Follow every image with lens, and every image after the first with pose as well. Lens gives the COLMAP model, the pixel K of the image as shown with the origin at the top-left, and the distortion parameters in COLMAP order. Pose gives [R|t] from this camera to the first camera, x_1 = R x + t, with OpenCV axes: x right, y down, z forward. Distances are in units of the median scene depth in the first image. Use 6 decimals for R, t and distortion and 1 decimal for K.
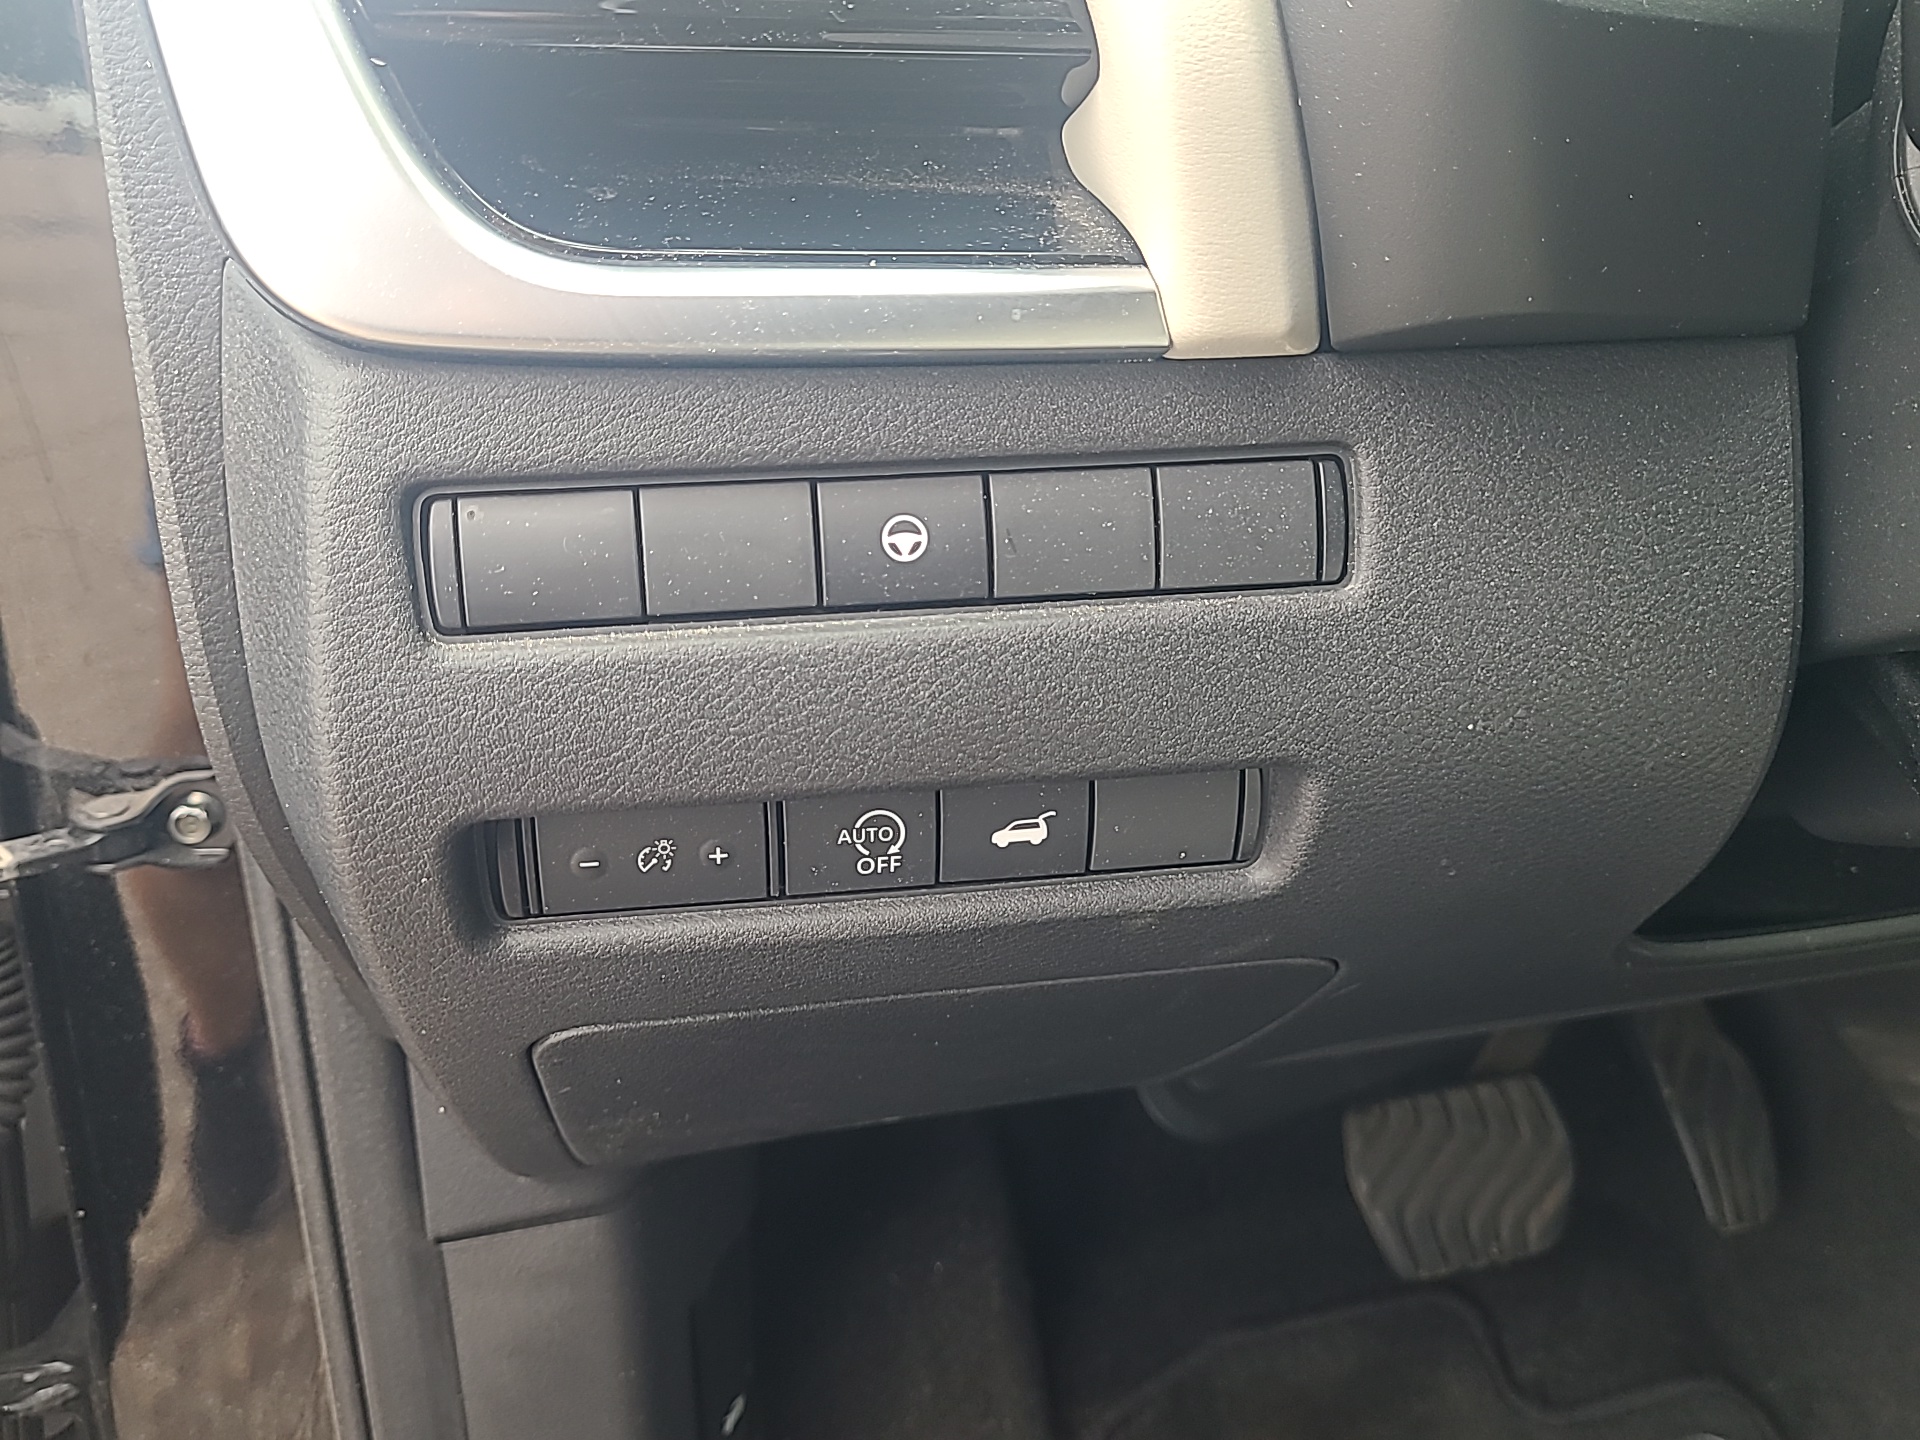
lens RADIAL K [[1527.6, 0, 949.8], [0, 1527.6, 723.5], [0, 0, 1]] dist [0.036803, -0.039110]
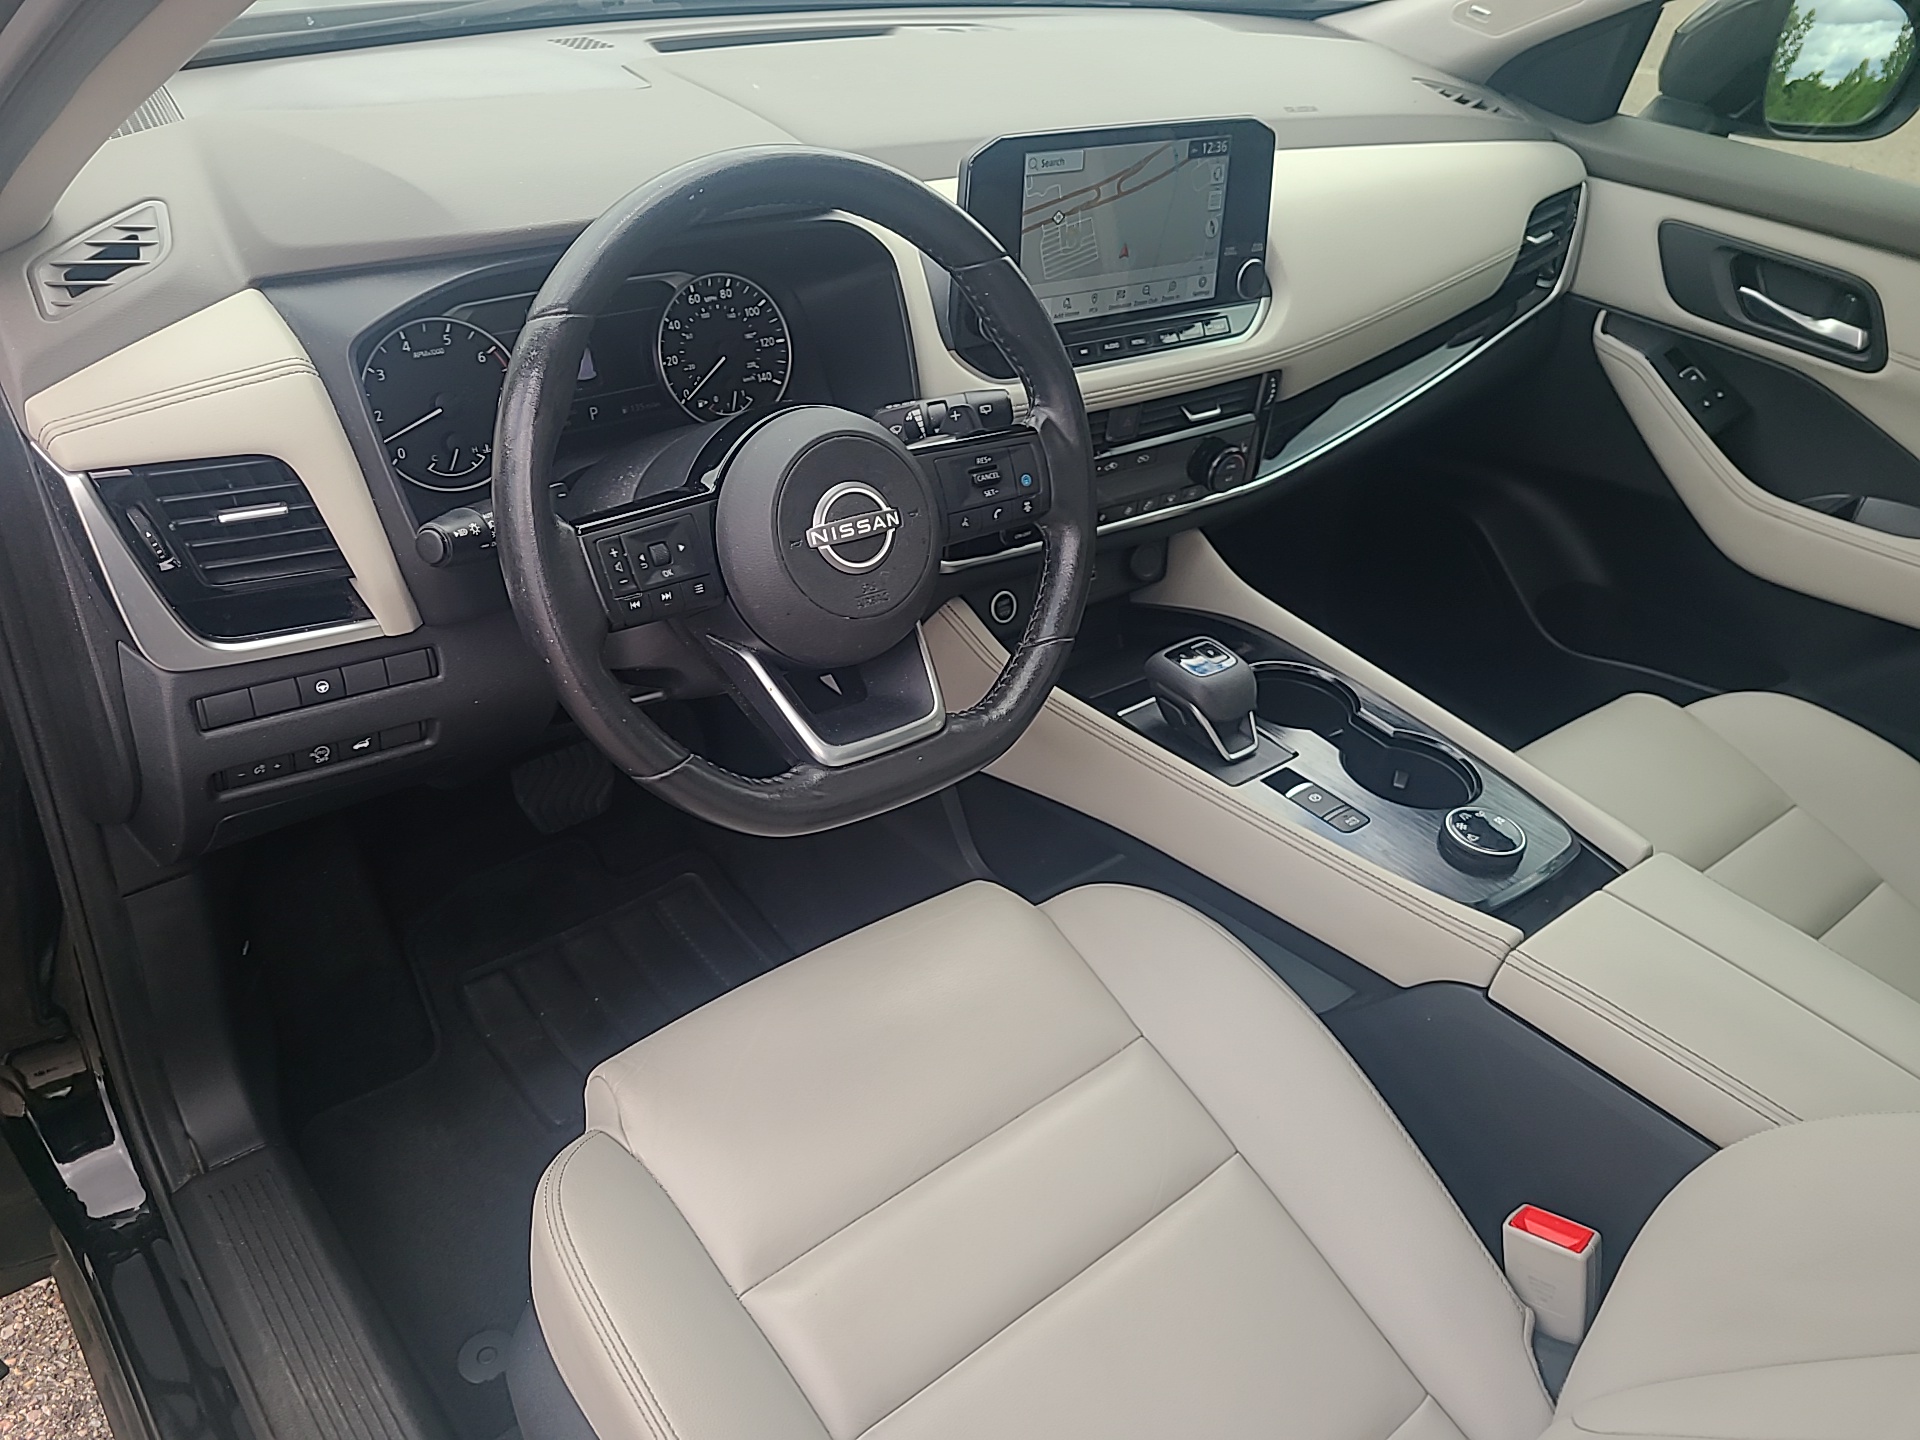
lens RADIAL K [[1527.6, 0, 966.8], [0, 1527.6, 716.5], [0, 0, 1]] dist [0.036803, -0.039110]
pose [[0.885189, -0.162258, 0.436018, -0.278590], [0.045397, 0.962862, 0.266152, -0.965685], [-0.463011, -0.215801, 0.859681, -3.037578]]
